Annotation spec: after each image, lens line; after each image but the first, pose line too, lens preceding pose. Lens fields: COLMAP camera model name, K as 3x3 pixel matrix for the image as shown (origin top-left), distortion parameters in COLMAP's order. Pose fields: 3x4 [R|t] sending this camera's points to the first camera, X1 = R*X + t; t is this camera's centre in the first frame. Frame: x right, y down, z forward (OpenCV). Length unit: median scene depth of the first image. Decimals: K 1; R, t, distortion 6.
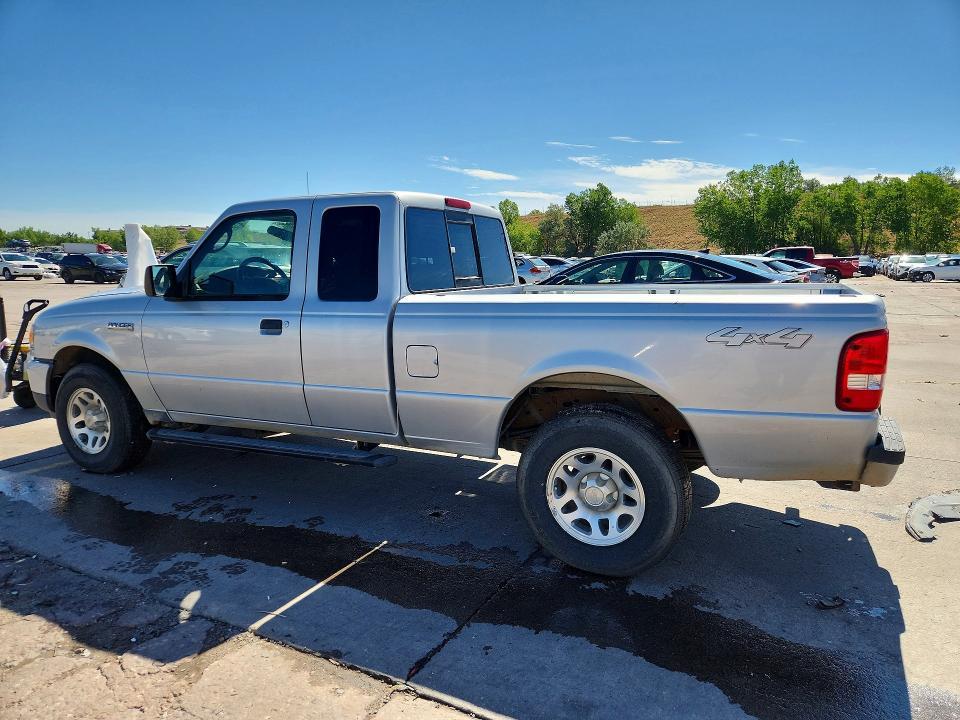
lens RADIAL K [[685.9, 0, 480.0], [0, 685.9, 360.0], [0, 0, 1]] dist [0.066361, -0.062325]
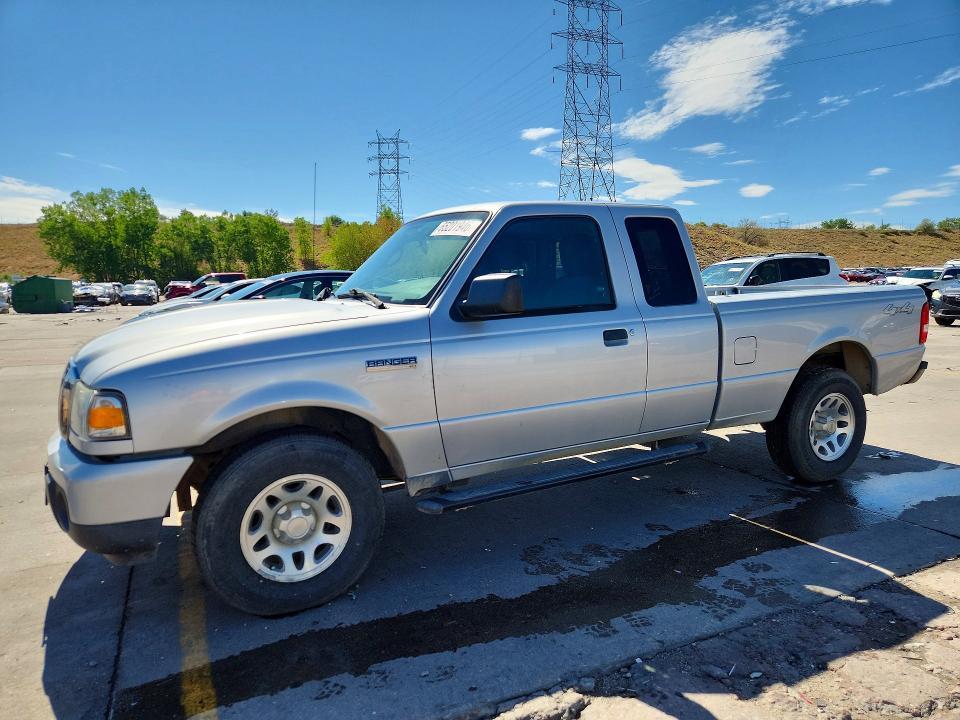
lens RADIAL K [[672.7, 0, 480.0], [0, 672.7, 360.0], [0, 0, 1]] dist [0.062016, -0.054241]
pose [[0.560409, -0.096941, 0.822523, -0.454758], [0.128580, 0.991268, 0.029224, -0.026605], [-0.818174, 0.089382, 0.567981, 0.245823]]
